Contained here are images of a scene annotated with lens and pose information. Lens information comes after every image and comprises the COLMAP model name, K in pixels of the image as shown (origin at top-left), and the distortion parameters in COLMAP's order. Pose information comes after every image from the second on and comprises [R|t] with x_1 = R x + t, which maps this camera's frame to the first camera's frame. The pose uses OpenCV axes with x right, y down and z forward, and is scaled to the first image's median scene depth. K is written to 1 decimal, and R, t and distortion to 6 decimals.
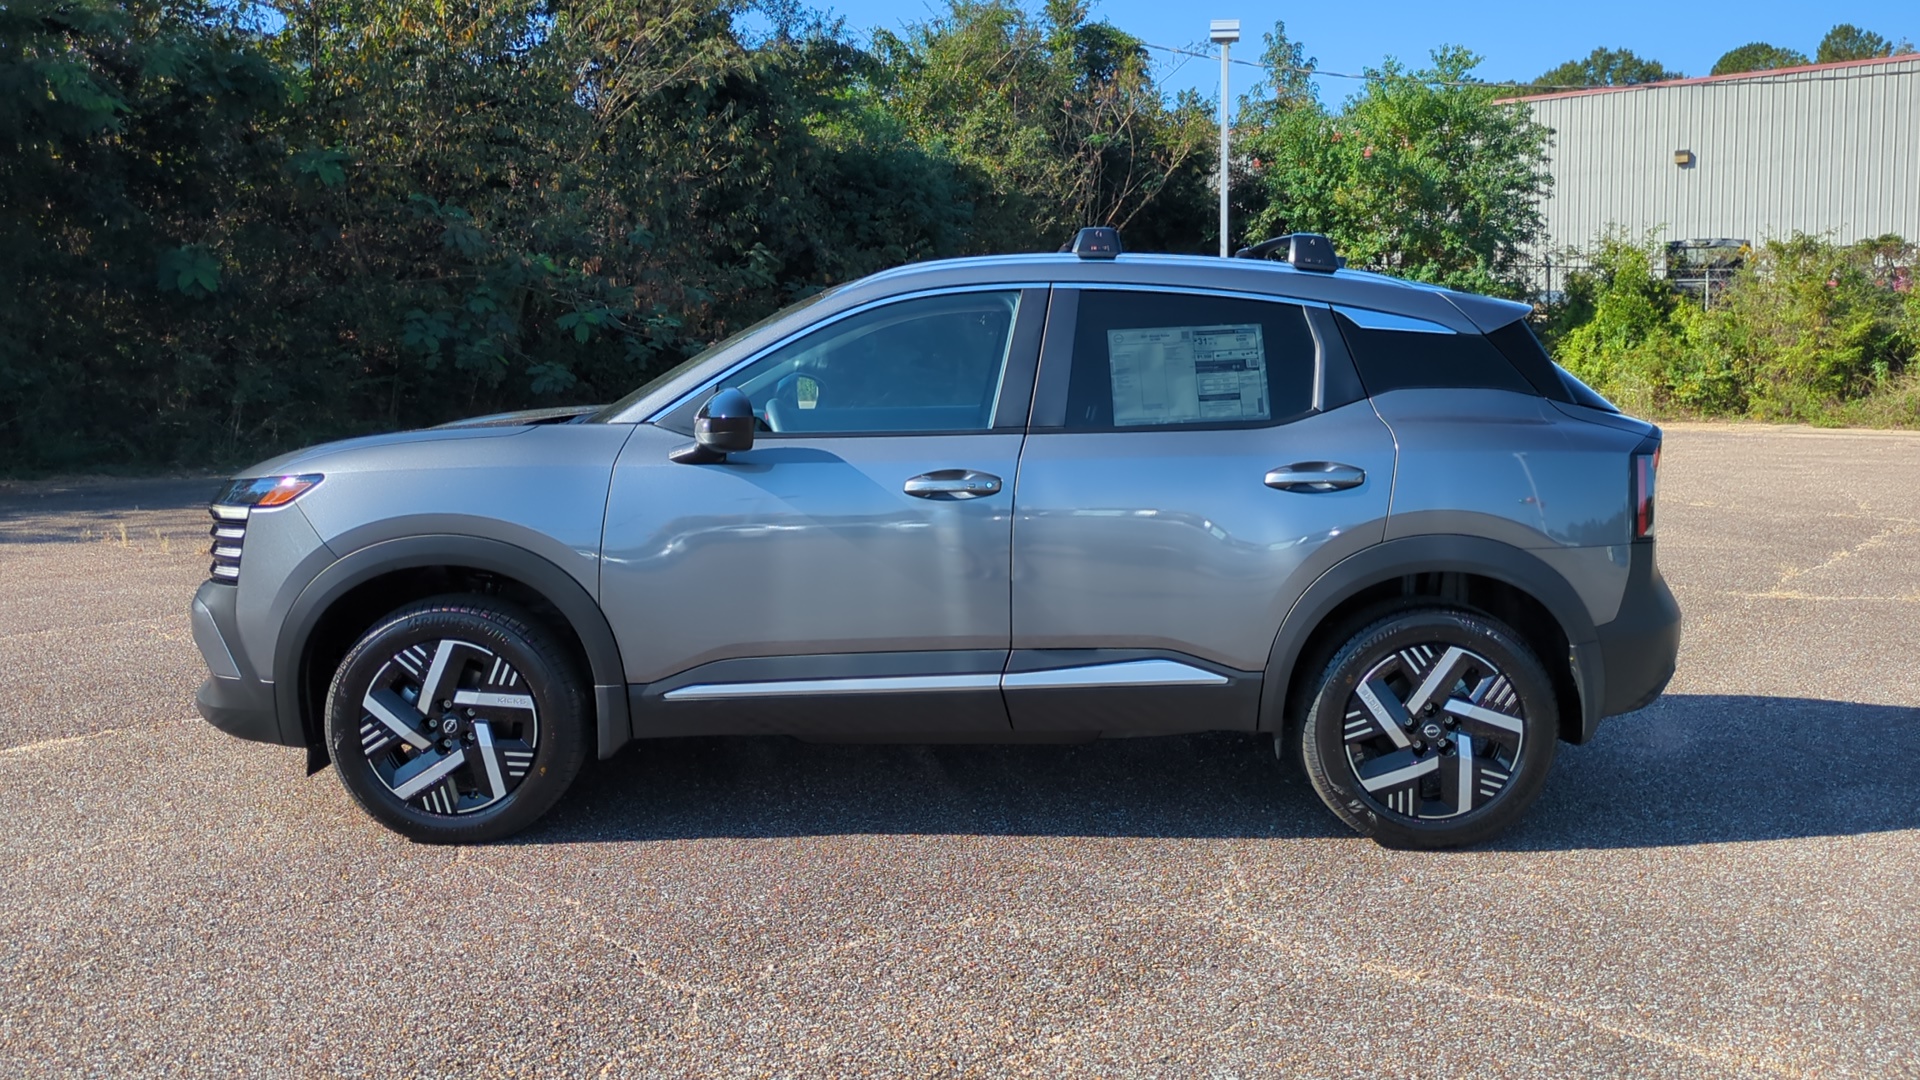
lens RADIAL K [[1662.6, 0, 952.9], [0, 1662.6, 542.1], [0, 0, 1]] dist [0.042212, -0.009913]
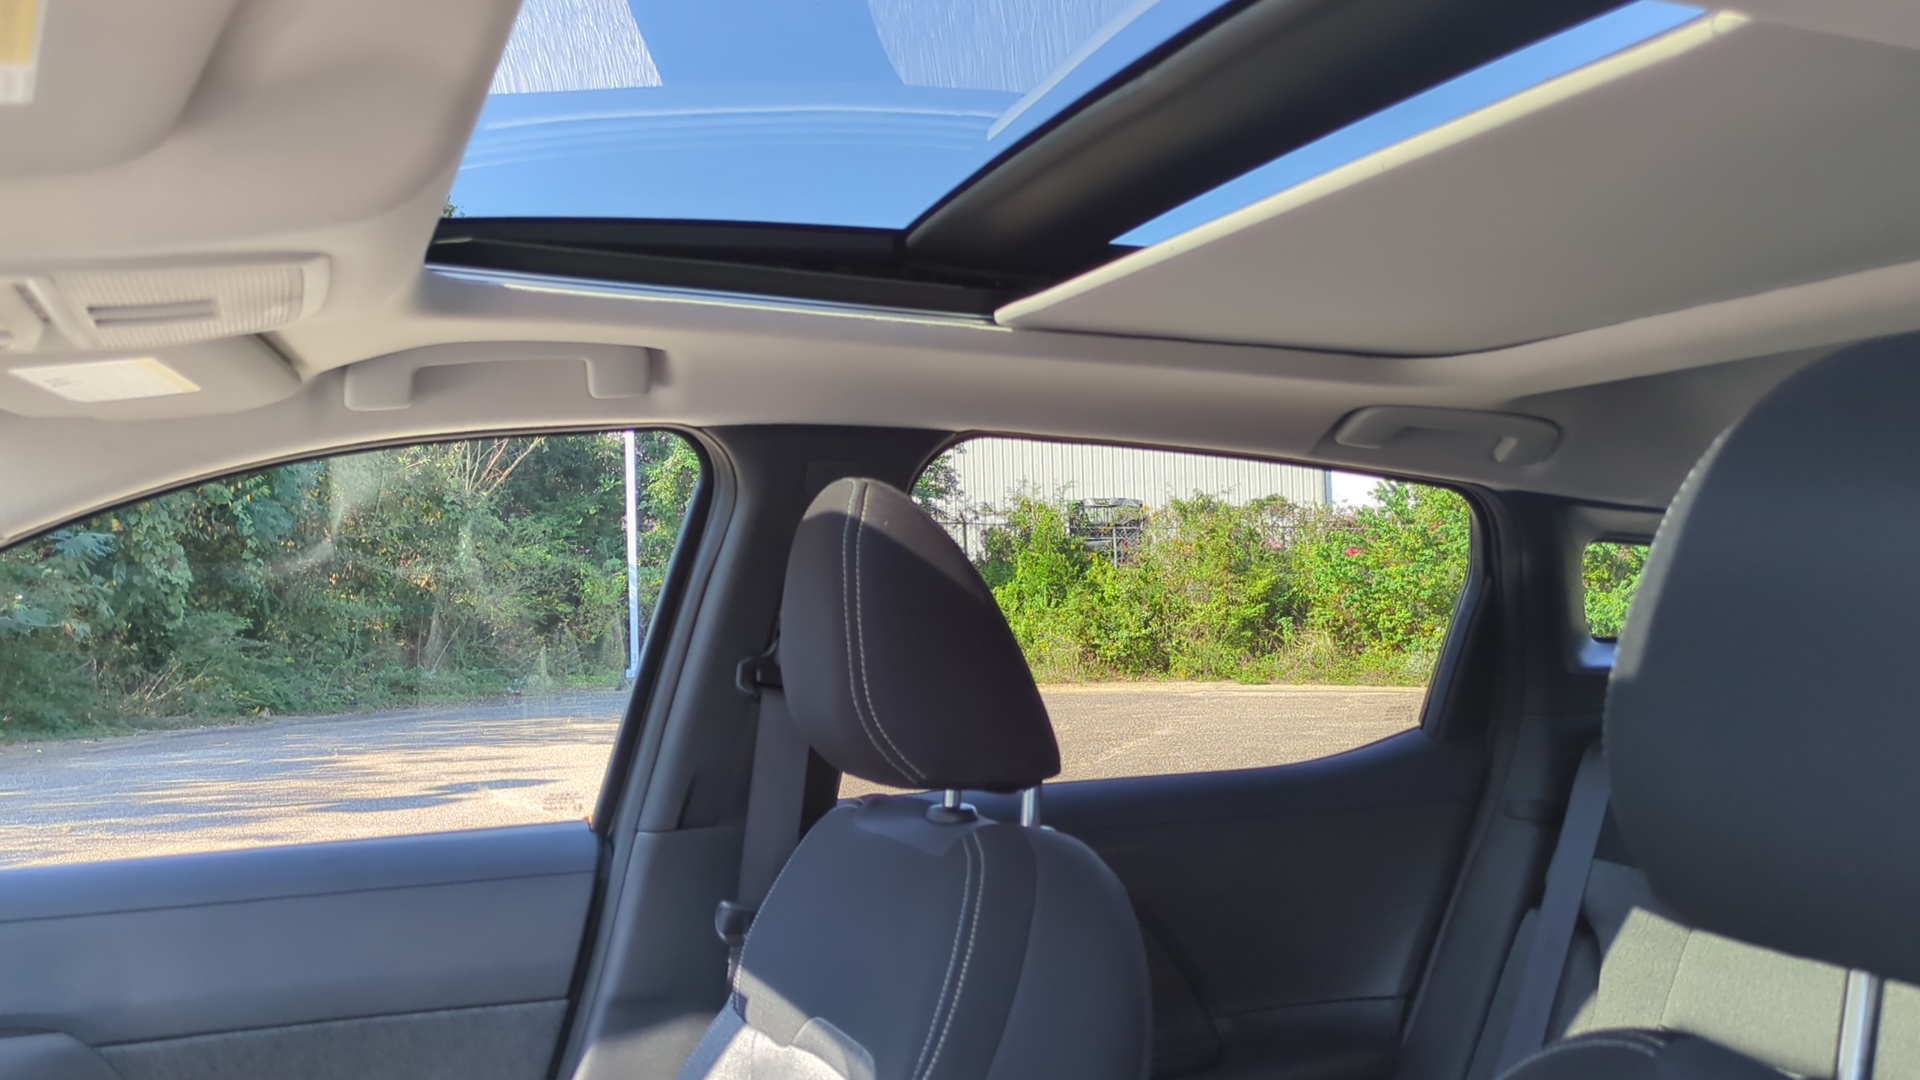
lens RADIAL K [[1662.6, 0, 960.8], [0, 1662.6, 531.8], [0, 0, 1]] dist [0.042212, -0.009913]
pose [[0.926649, 0.005316, 0.375890, -0.037328], [0.057126, 0.986297, -0.154776, -0.089699], [-0.371562, 0.164896, 0.913647, 0.952117]]
